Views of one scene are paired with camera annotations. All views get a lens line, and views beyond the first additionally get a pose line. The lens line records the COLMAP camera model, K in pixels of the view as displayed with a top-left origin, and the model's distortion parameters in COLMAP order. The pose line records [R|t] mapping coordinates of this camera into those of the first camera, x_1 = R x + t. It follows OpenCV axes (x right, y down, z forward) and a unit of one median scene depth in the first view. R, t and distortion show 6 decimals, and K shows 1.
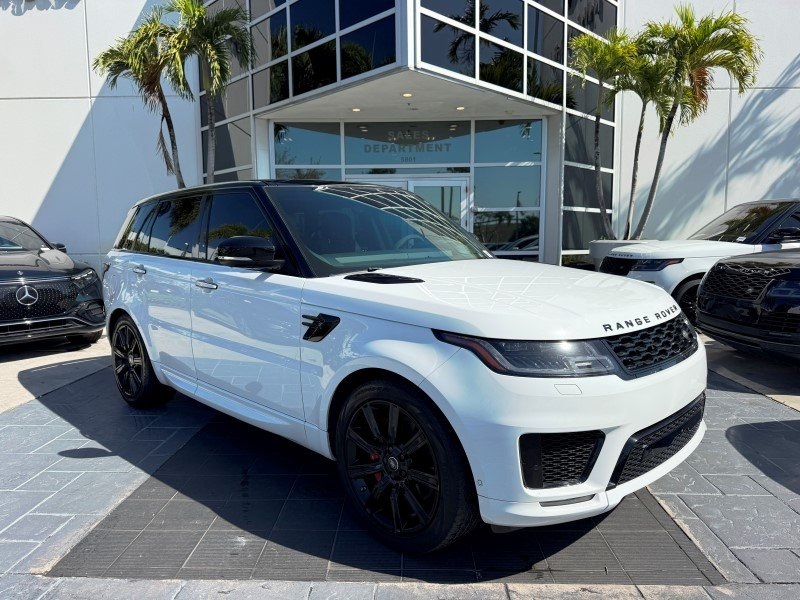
lens RADIAL K [[561.5, 0, 397.7], [0, 561.5, 301.0], [0, 0, 1]] dist [0.003004, -0.003035]
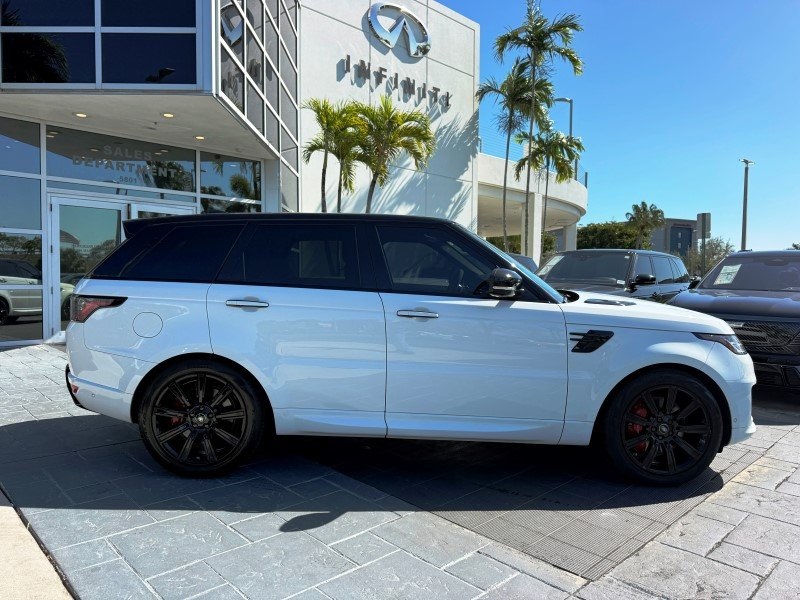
lens RADIAL K [[561.6, 0, 400.0], [0, 561.6, 300.0], [0, 0, 1]] dist [0.003312, -0.003096]
pose [[0.706980, -0.011797, 0.707135, -0.985875], [0.058335, 0.997426, -0.041683, -0.013387], [-0.704823, 0.070720, 0.705849, 0.277501]]
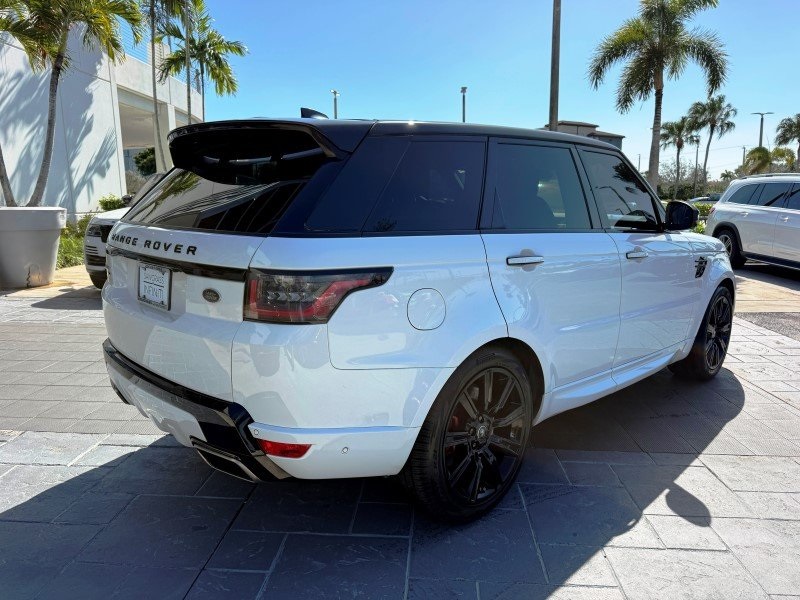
lens RADIAL K [[573.8, 0, 387.7], [0, 573.8, 306.3], [0, 0, 1]] dist [0.031136, -0.005504]
pose [[0.025086, -0.171154, 0.984925, -1.182347], [0.110450, 0.979678, 0.167429, -0.138528], [-0.993565, 0.104585, 0.043480, 1.247068]]
